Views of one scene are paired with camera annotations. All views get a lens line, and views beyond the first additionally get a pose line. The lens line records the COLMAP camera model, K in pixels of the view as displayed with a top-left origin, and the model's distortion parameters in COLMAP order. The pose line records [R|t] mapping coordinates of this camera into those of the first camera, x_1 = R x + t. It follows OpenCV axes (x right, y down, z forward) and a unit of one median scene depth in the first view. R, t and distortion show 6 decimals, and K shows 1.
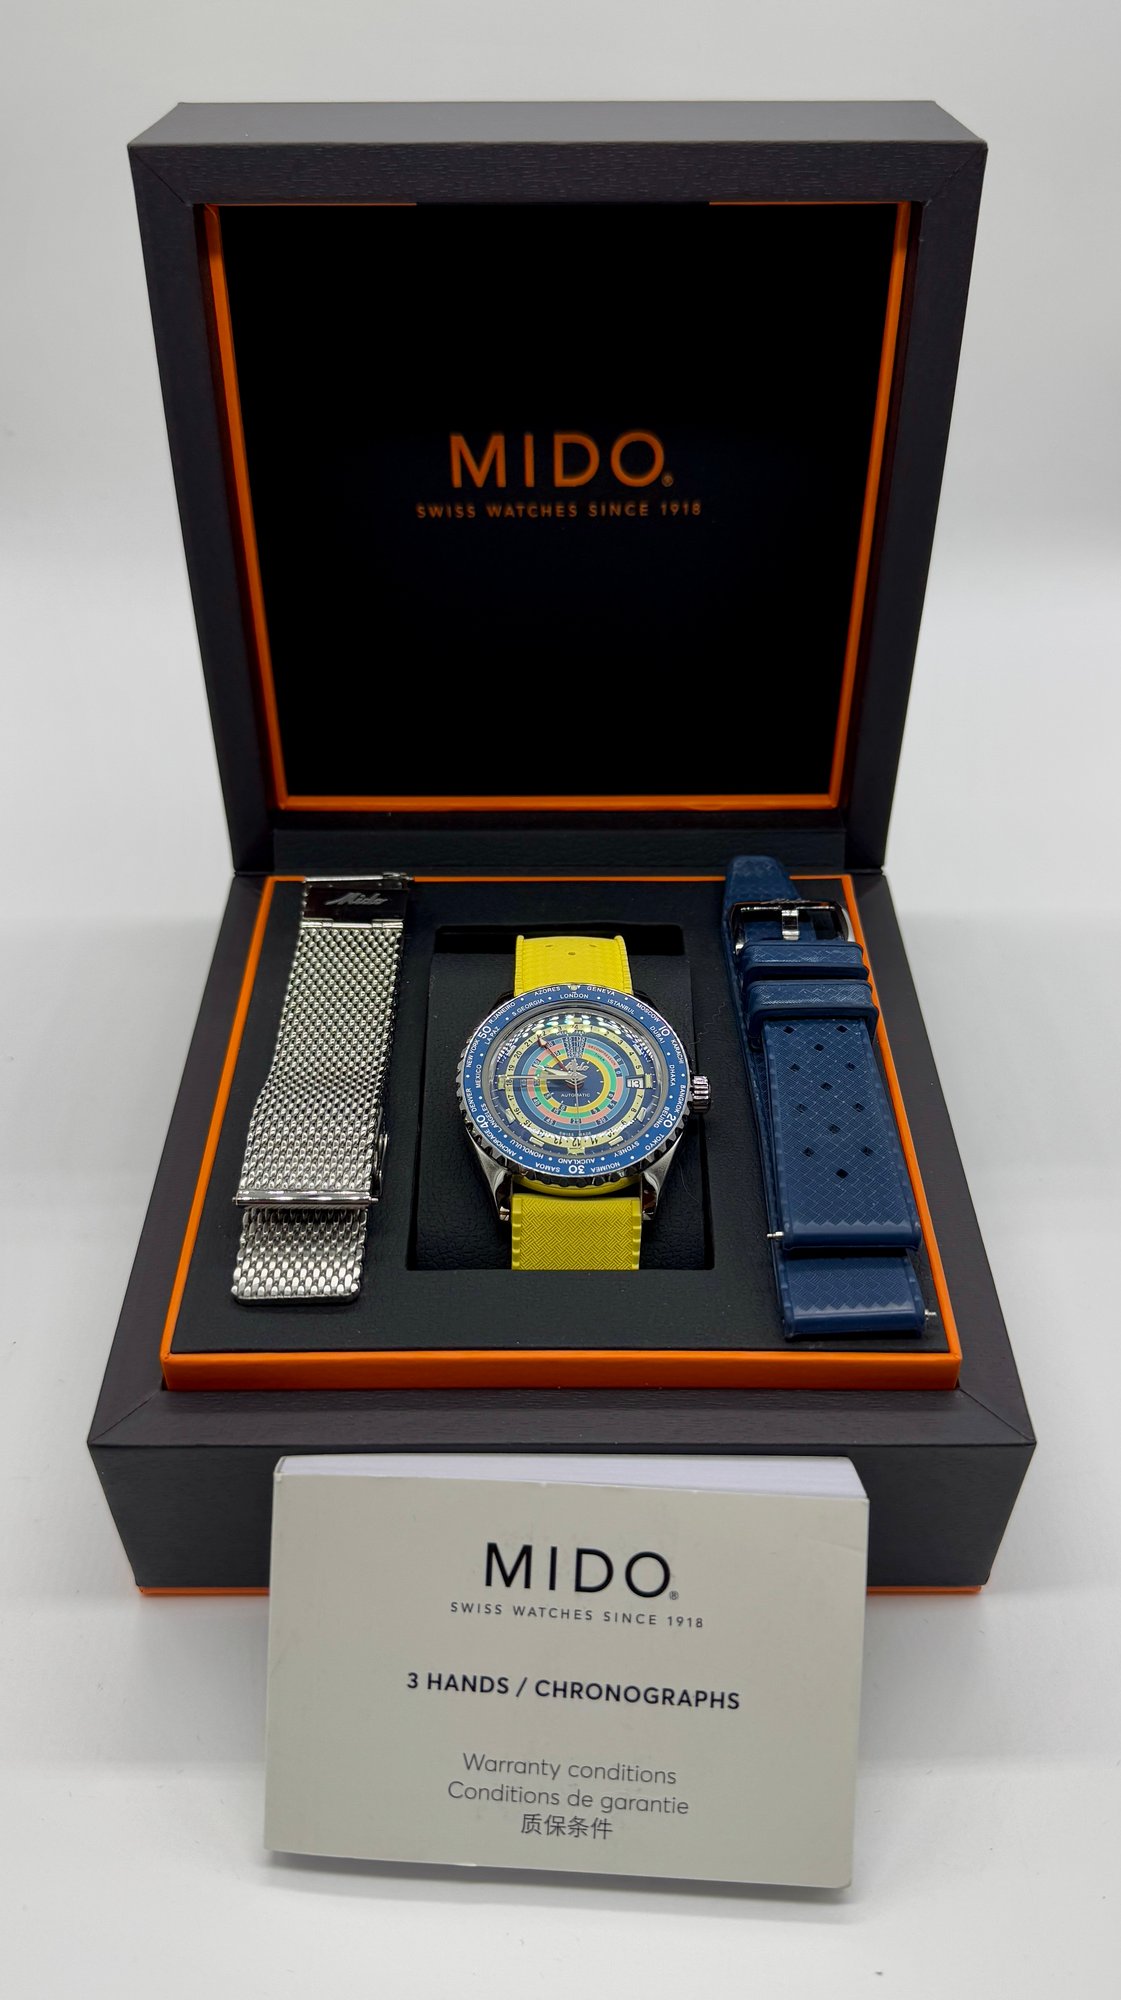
lens RADIAL K [[1684.7, 0, 560.5], [0, 1684.7, 1000.0], [0, 0, 1]] dist [0.000160, -0.000030]
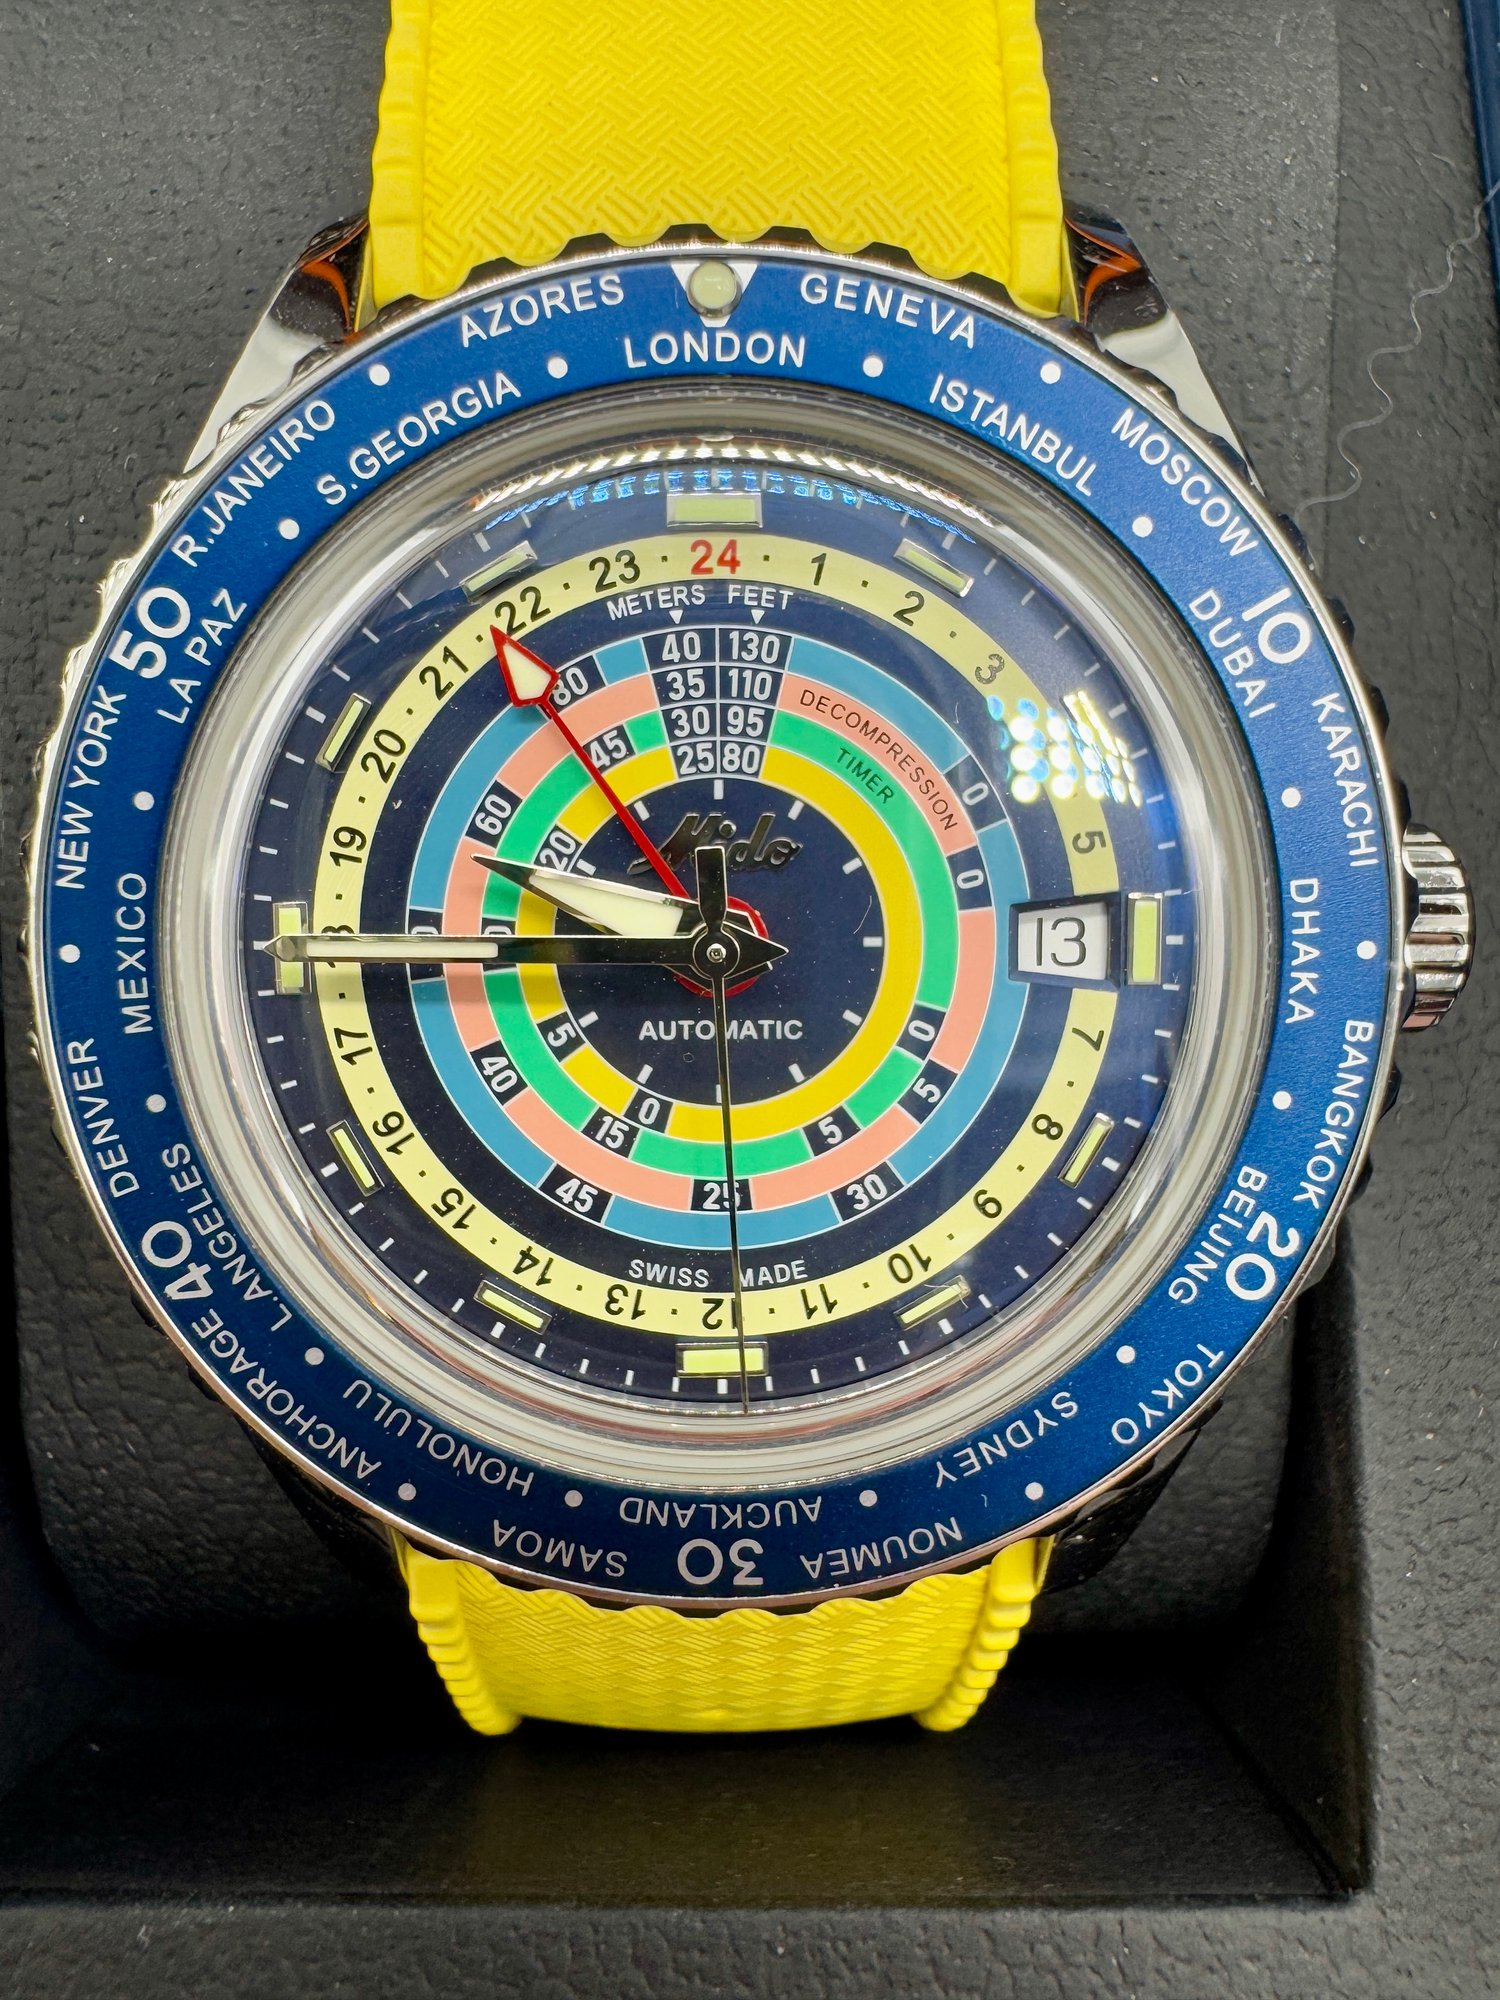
lens RADIAL K [[1482.9, 0, 750.0], [0, 1482.9, 1000.0], [0, 0, 1]] dist [-0.002069, -0.001113]
pose [[0.999999, 0.001072, -0.001160, 0.012148], [-0.000086, 0.770179, 0.637828, -0.044232], [0.001577, -0.637827, 0.770178, 0.881792]]
